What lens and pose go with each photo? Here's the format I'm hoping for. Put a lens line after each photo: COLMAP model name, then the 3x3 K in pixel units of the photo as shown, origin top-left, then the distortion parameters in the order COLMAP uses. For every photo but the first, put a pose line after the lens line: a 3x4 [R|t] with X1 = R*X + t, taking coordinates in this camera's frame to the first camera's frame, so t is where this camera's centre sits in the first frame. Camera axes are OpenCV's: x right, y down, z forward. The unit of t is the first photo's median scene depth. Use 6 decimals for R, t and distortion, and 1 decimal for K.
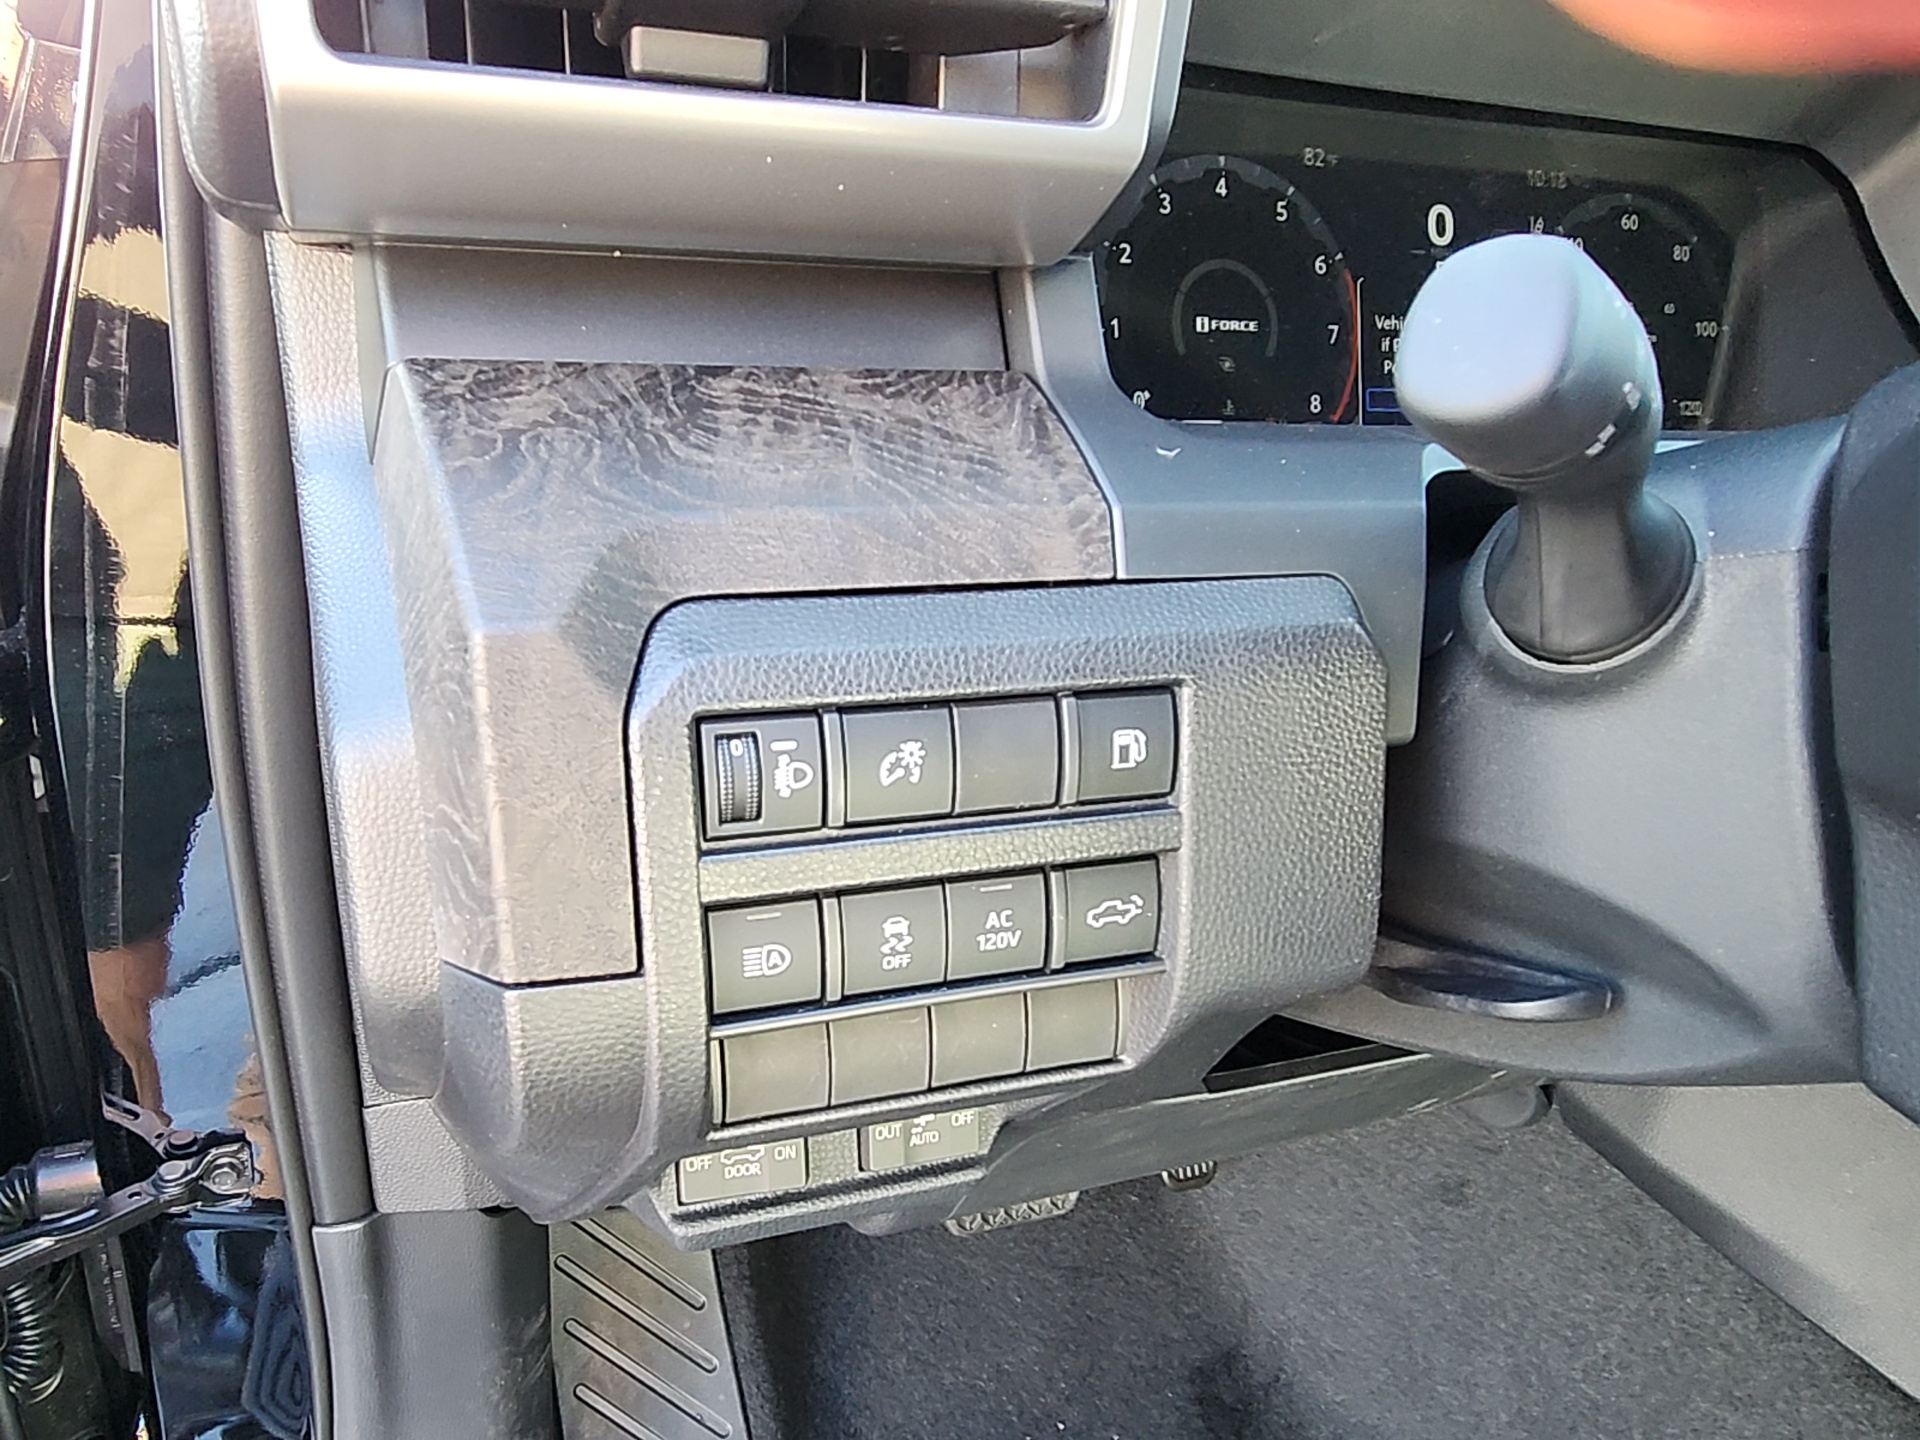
lens RADIAL K [[1242.8, 0, 837.2], [0, 1242.8, 820.5], [0, 0, 1]] dist [0.001081, -0.001413]
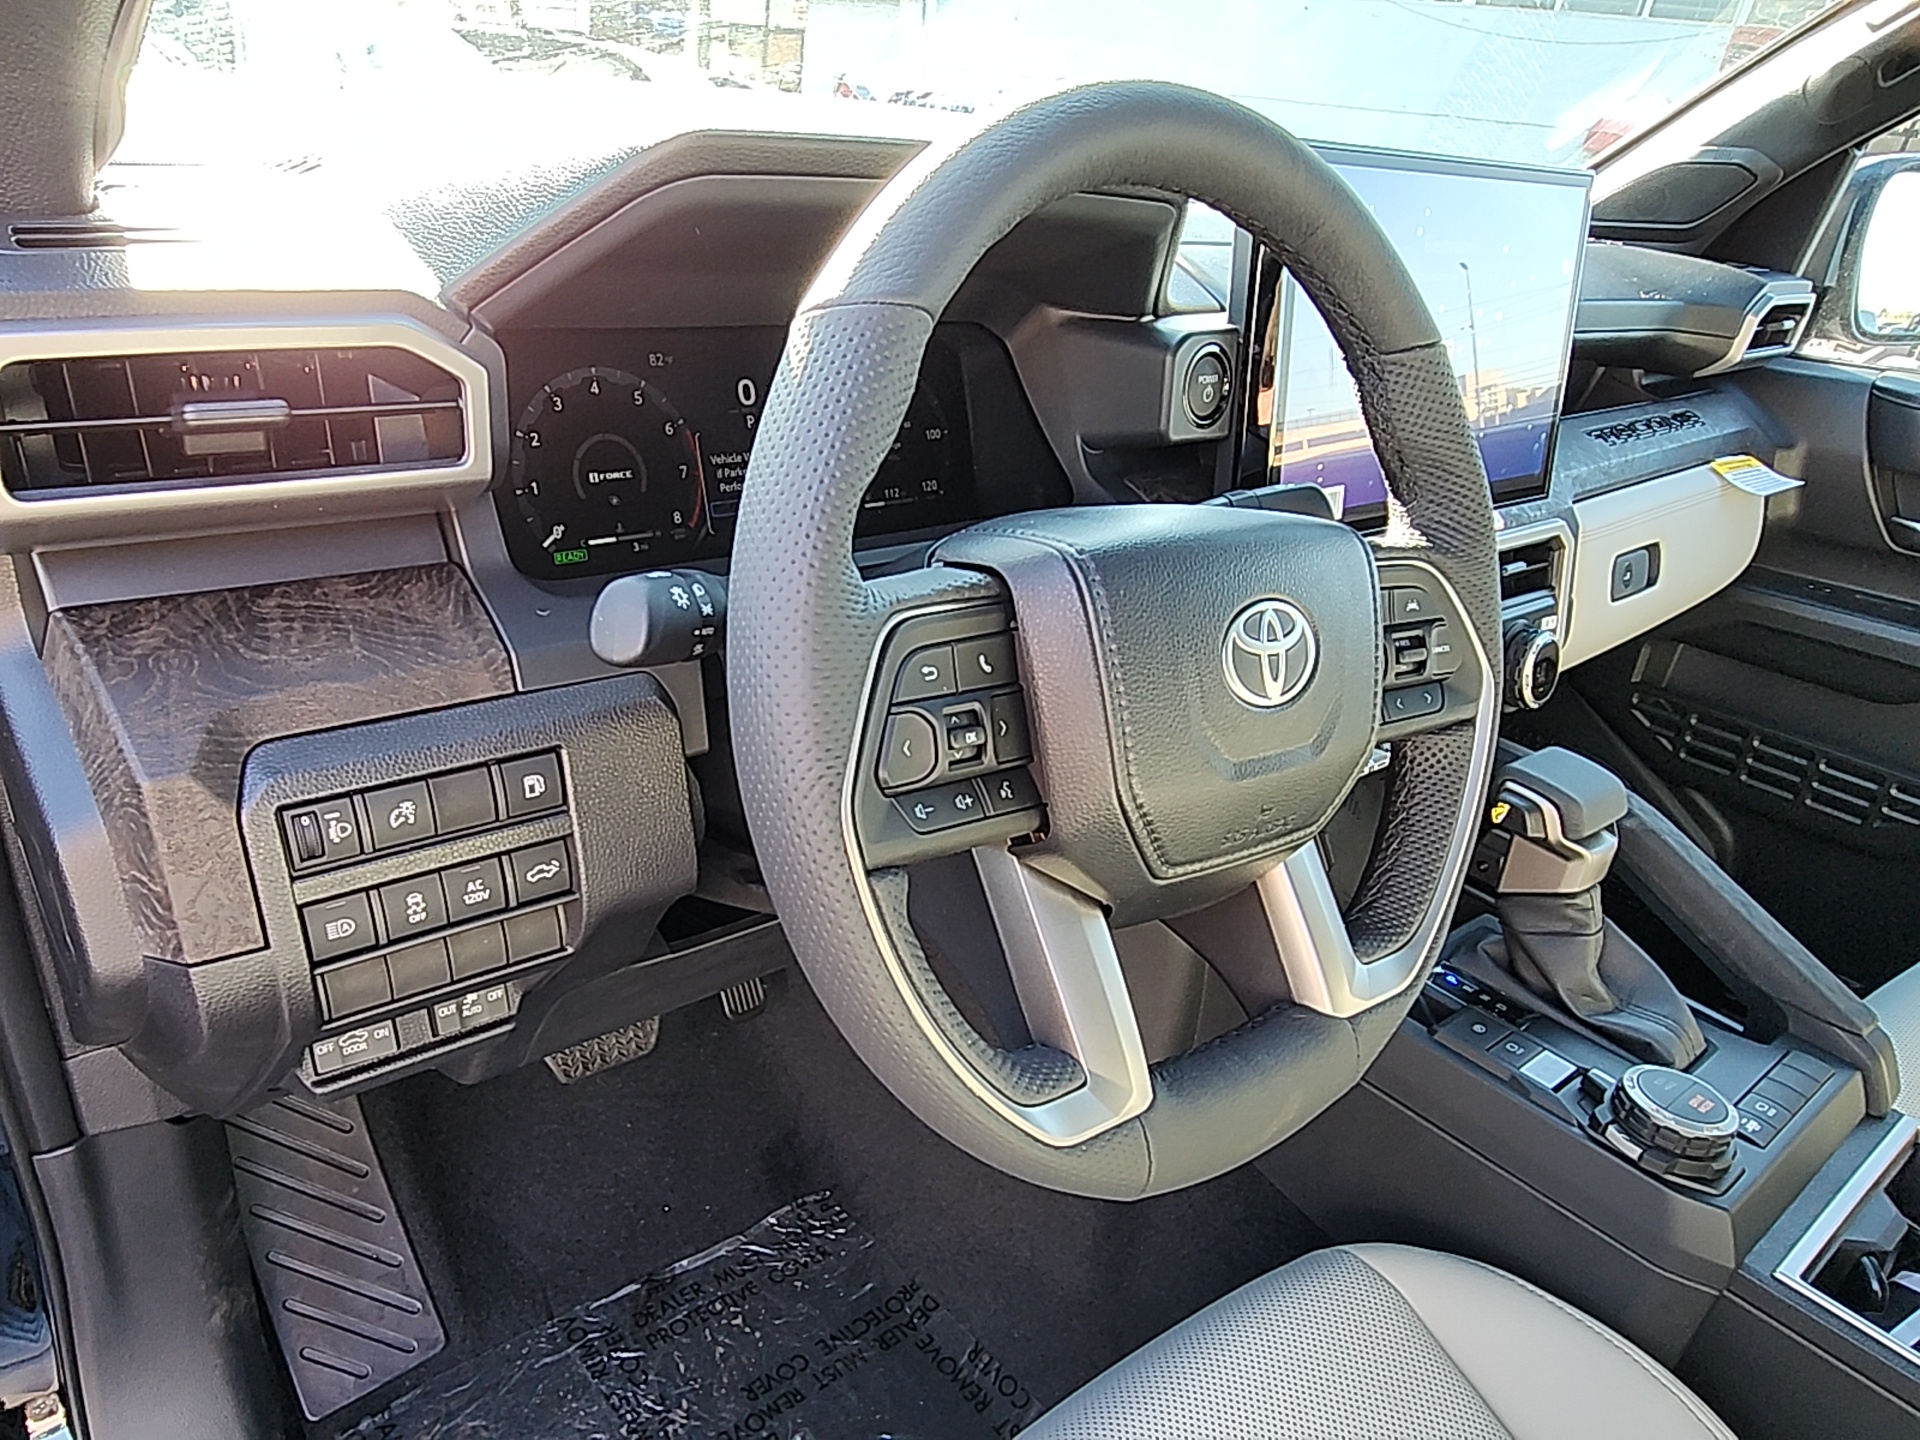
lens RADIAL K [[1242.8, 0, 837.2], [0, 1242.8, 820.5], [0, 0, 1]] dist [0.001081, -0.001413]
pose [[0.955666, -0.125794, 0.266231, 0.167918], [0.098583, 0.988662, 0.113269, -0.173104], [-0.277461, -0.082001, 0.957231, -0.905976]]
